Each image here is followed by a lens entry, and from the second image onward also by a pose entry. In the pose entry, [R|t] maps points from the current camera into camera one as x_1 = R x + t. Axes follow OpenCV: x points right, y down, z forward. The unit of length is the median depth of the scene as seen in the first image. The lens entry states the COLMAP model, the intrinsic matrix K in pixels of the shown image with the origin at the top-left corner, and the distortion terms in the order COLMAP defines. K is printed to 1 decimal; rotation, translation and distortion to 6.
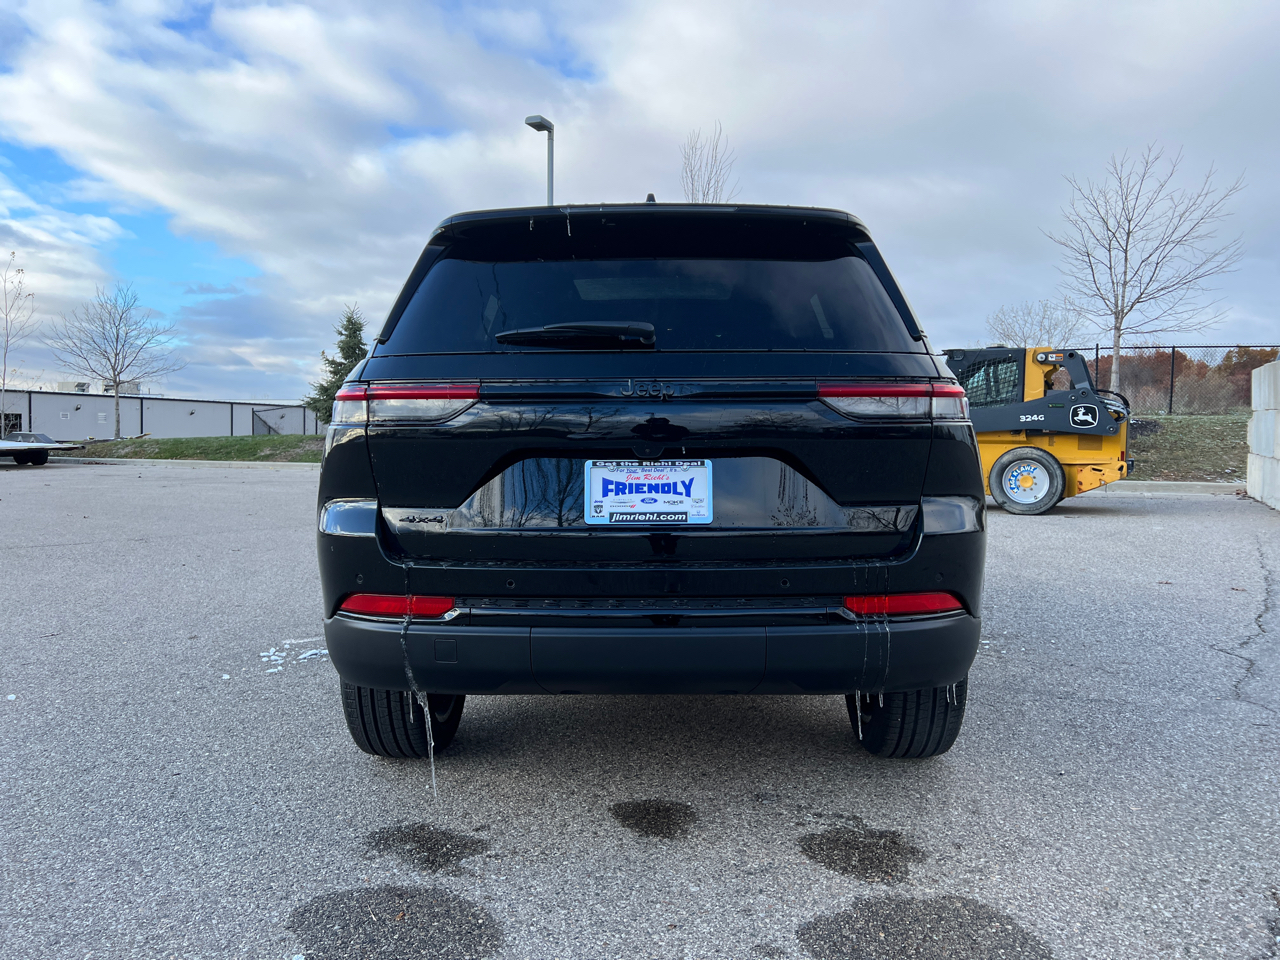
lens RADIAL K [[952.7, 0, 646.8], [0, 952.7, 473.4], [0, 0, 1]] dist [0.051684, -0.052040]
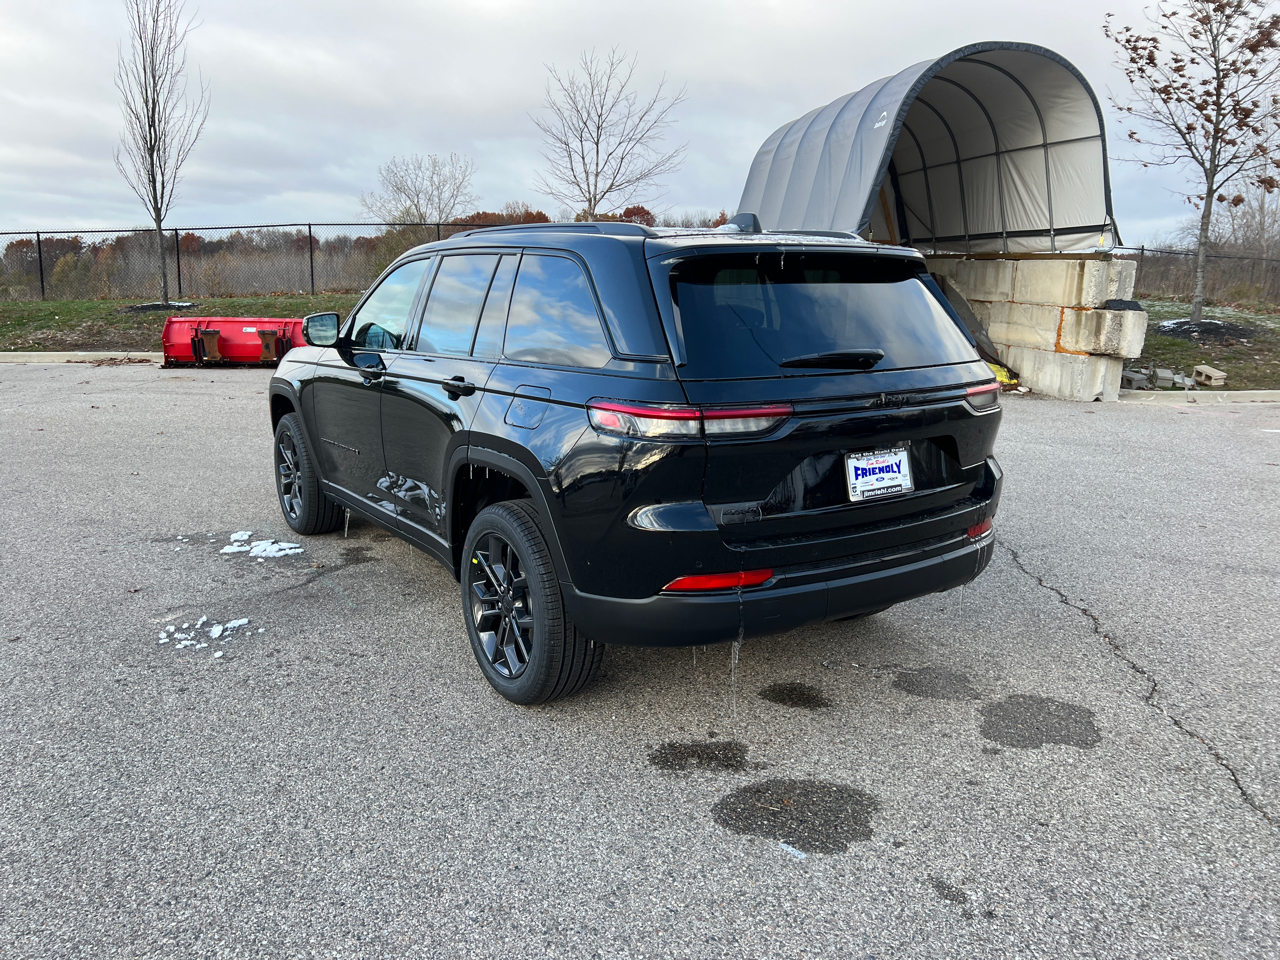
lens RADIAL K [[952.7, 0, 636.5], [0, 952.7, 488.6], [0, 0, 1]] dist [0.051684, -0.052040]
pose [[0.822411, -0.113973, 0.557360, -0.872359], [0.019241, 0.984738, 0.172975, -0.168151], [-0.568568, -0.131532, 0.812053, 0.054648]]
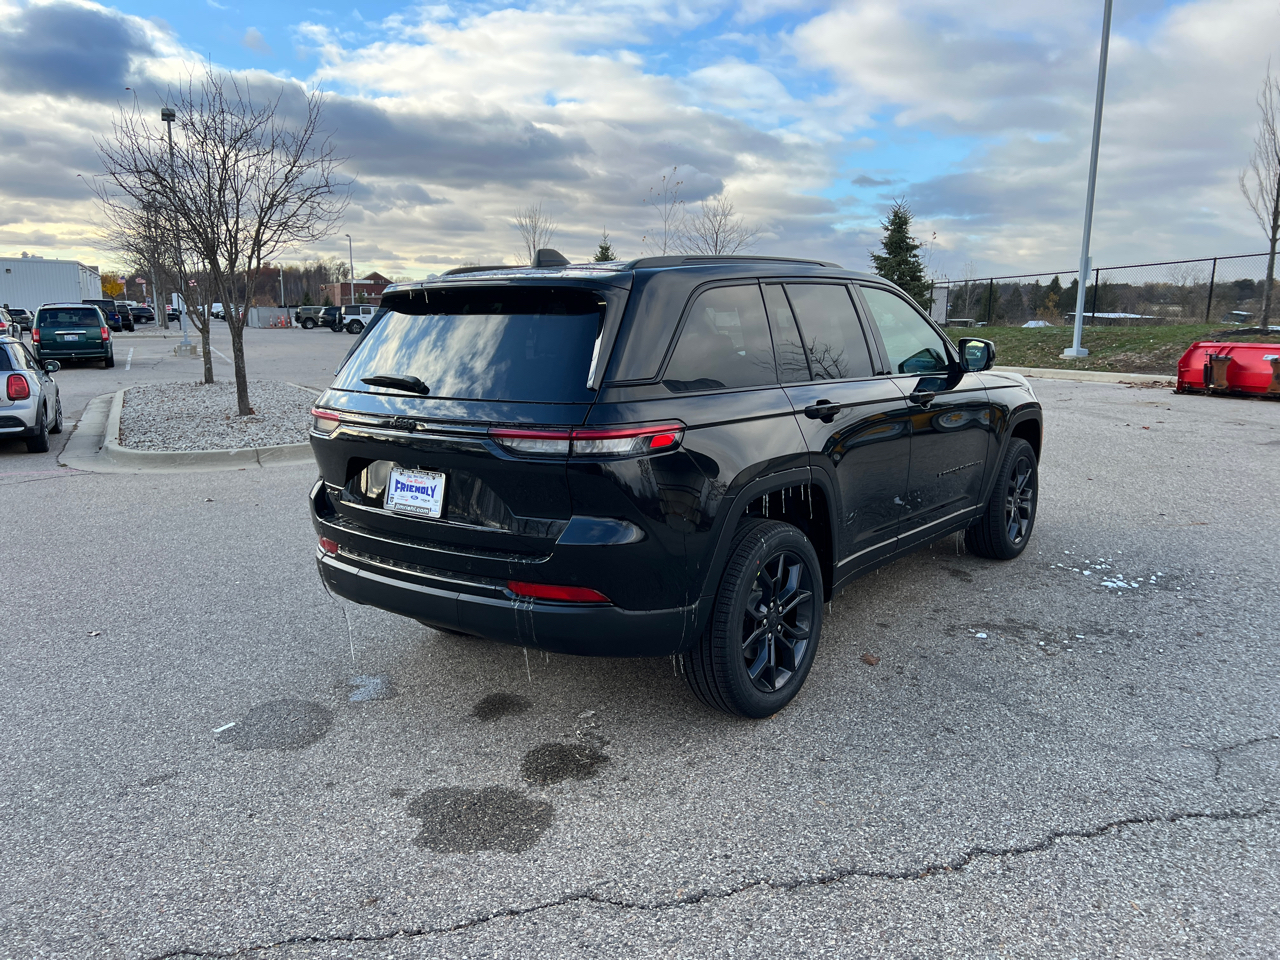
lens RADIAL K [[952.7, 0, 643.7], [0, 952.7, 479.9], [0, 0, 1]] dist [0.051684, -0.052040]
pose [[0.801176, 0.095512, -0.590757, 0.952408], [-0.015461, 0.990155, 0.139118, -0.172419], [0.598229, -0.102324, 0.794766, 0.025530]]
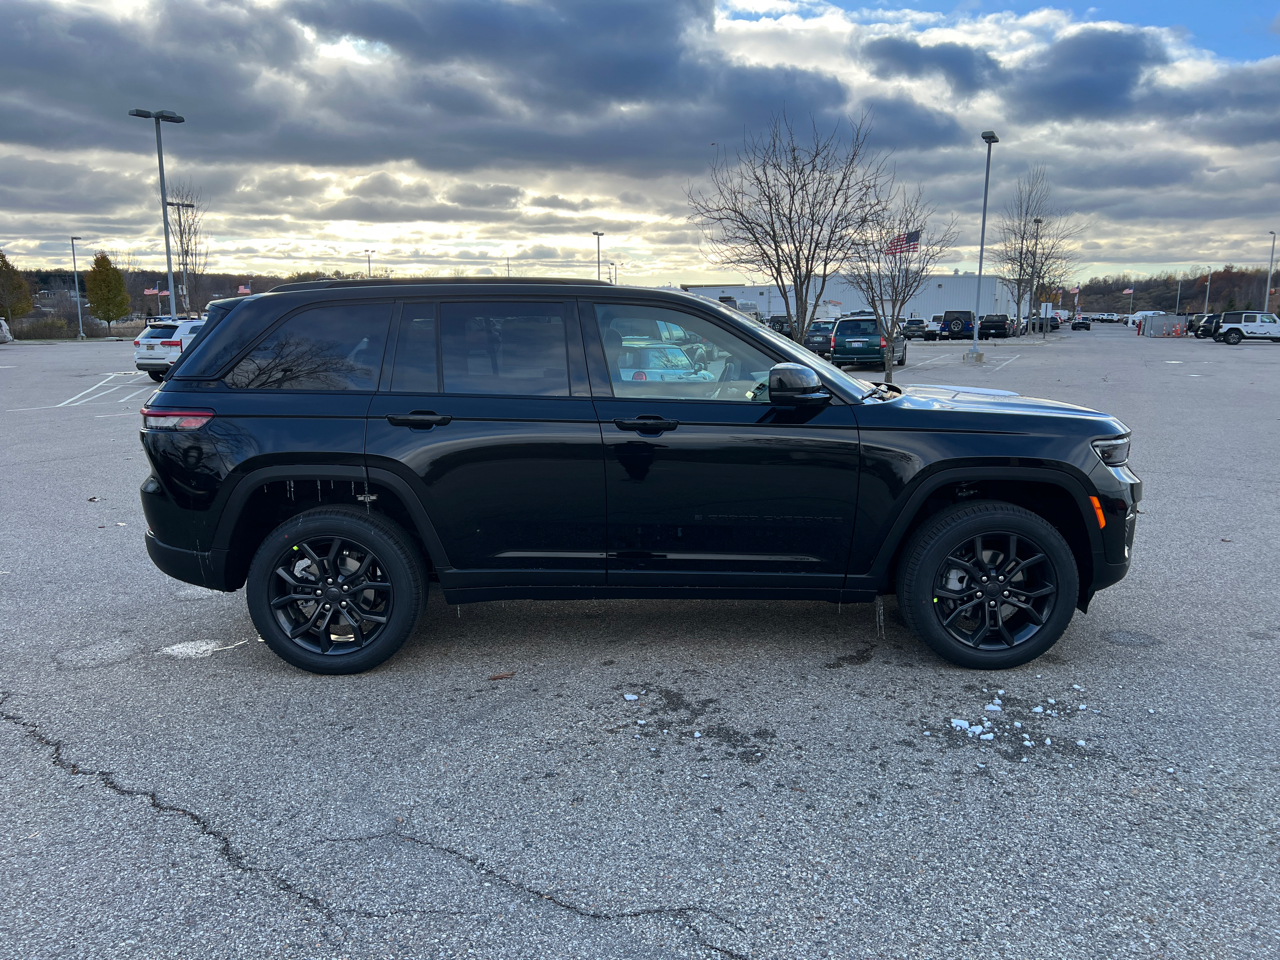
lens RADIAL K [[952.7, 0, 646.6], [0, 952.7, 488.4], [0, 0, 1]] dist [0.051684, -0.052040]
pose [[0.026231, 0.164659, -0.986002, 1.829247], [-0.035842, 0.985862, 0.163682, -0.235671], [0.999013, 0.031047, 0.031762, 1.607601]]
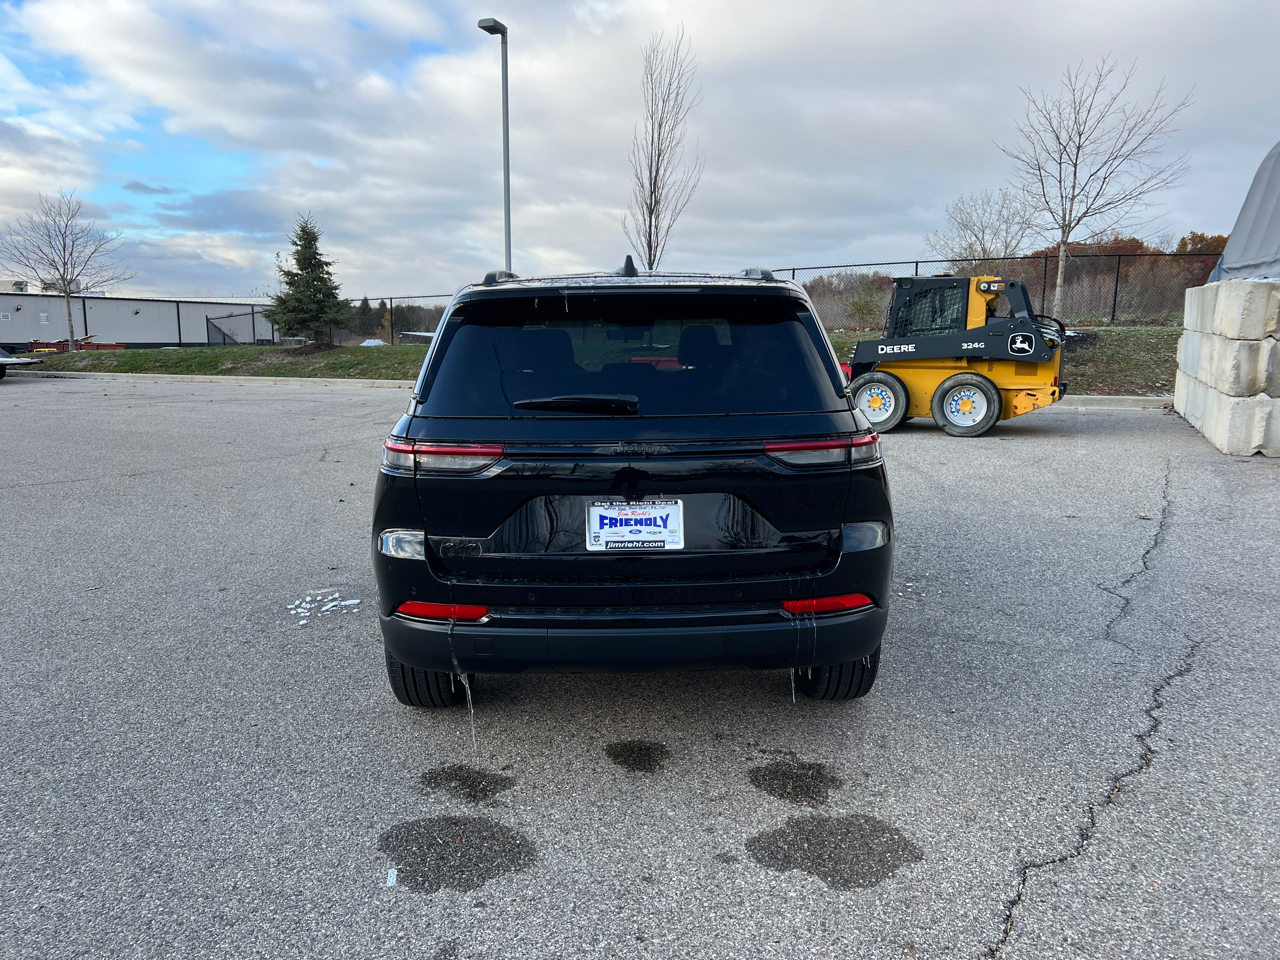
lens RADIAL K [[952.7, 0, 632.4], [0, 952.7, 482.8], [0, 0, 1]] dist [0.051684, -0.052040]
pose [[0.999487, -0.012894, 0.029307, -0.031882], [0.009260, 0.992621, 0.120900, -0.159983], [-0.030650, -0.120567, 0.992232, -0.235365]]
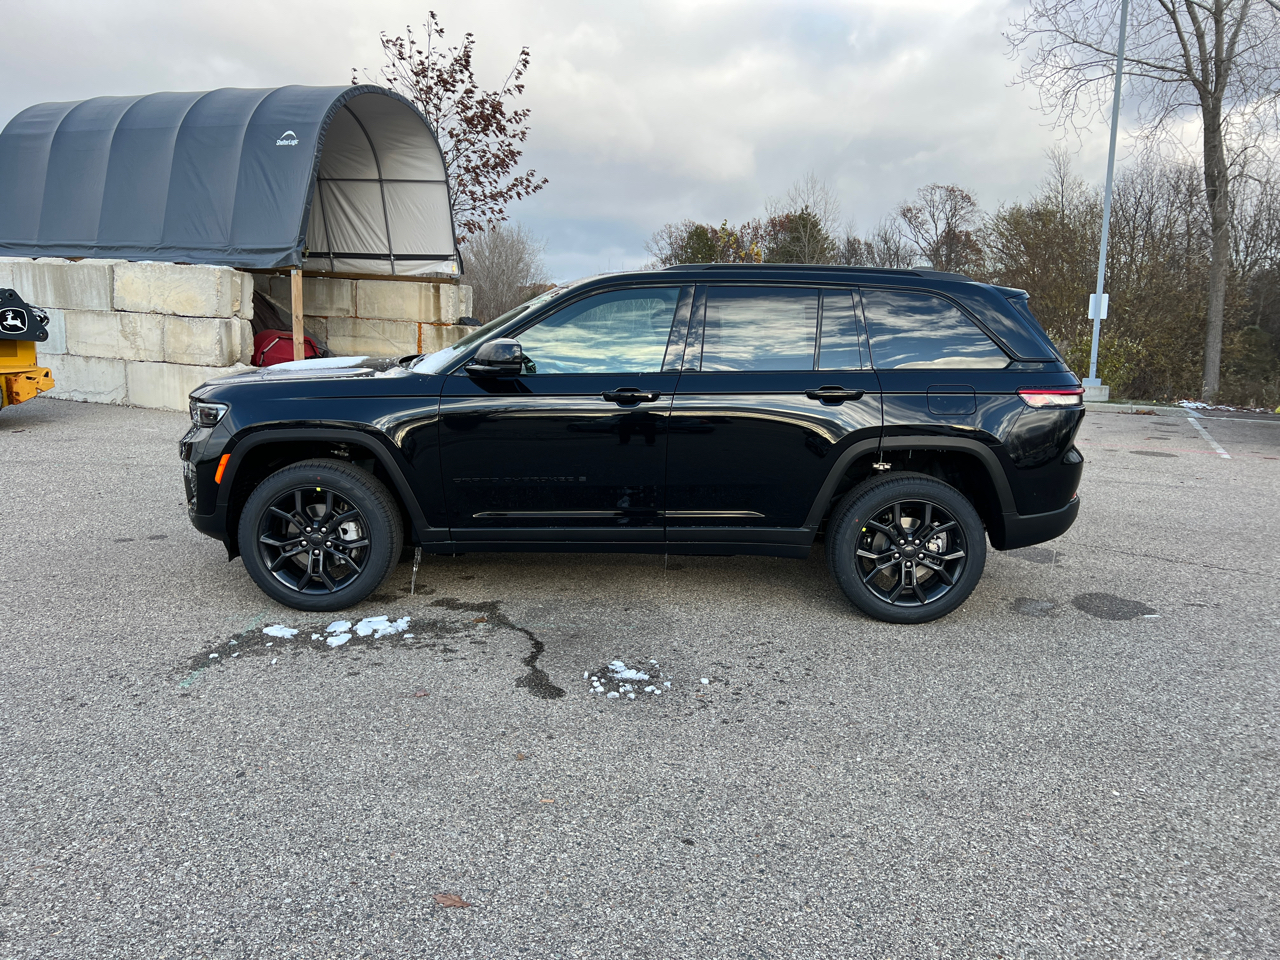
lens RADIAL K [[952.7, 0, 645.7], [0, 952.7, 479.2], [0, 0, 1]] dist [0.051684, -0.052040]
pose [[-0.028707, -0.173956, 0.984335, -2.005413], [0.020953, 0.984420, 0.174582, -0.236510], [-0.999368, 0.025637, -0.024615, 1.689953]]
